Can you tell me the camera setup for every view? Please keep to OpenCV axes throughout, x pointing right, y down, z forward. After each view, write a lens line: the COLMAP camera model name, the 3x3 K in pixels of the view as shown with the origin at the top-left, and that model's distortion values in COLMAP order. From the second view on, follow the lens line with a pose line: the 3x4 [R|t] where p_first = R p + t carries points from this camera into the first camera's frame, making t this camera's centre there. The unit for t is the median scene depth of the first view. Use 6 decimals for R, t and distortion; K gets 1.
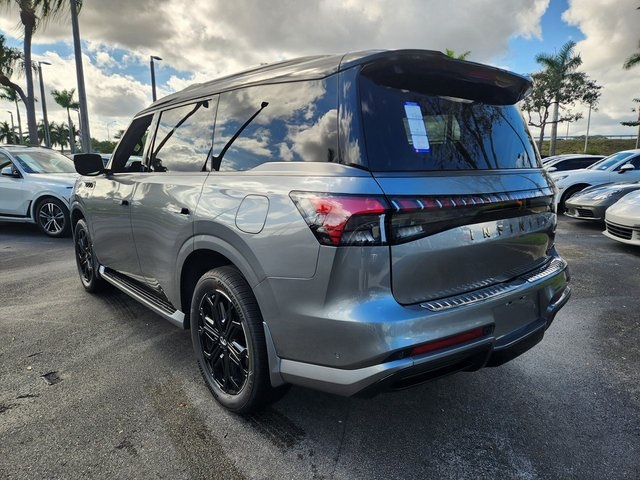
lens RADIAL K [[427.0, 0, 311.1], [0, 427.0, 244.1], [0, 0, 1]] dist [0.054182, -0.044772]
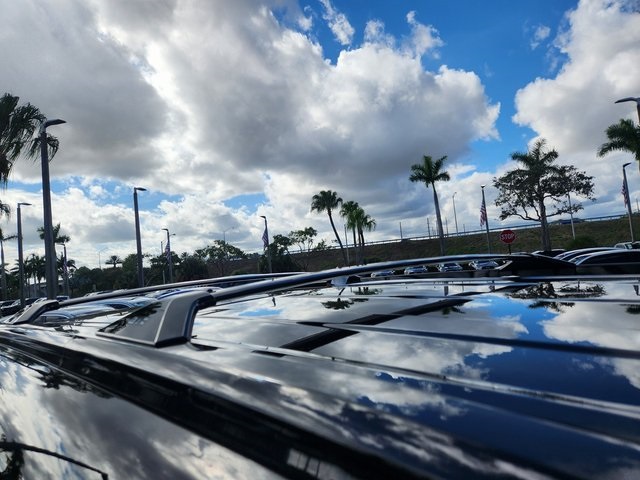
lens RADIAL K [[427.0, 0, 317.2], [0, 427.0, 238.6], [0, 0, 1]] dist [0.054182, -0.044772]
pose [[0.994572, -0.095127, 0.042152, -0.052283], [0.102653, 0.963216, -0.248350, -0.285289], [-0.016977, 0.251329, 0.967753, 0.557077]]
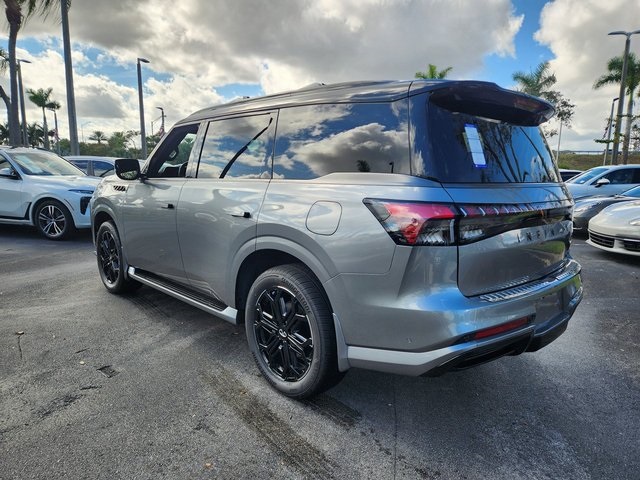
lens RADIAL K [[427.0, 0, 321.4], [0, 427.0, 246.4], [0, 0, 1]] dist [0.054182, -0.044772]
pose [[0.997407, 0.010966, 0.071128, -0.139499], [-0.010143, 0.999878, -0.011915, 0.011616], [-0.071250, 0.011163, 0.997396, -0.076705]]
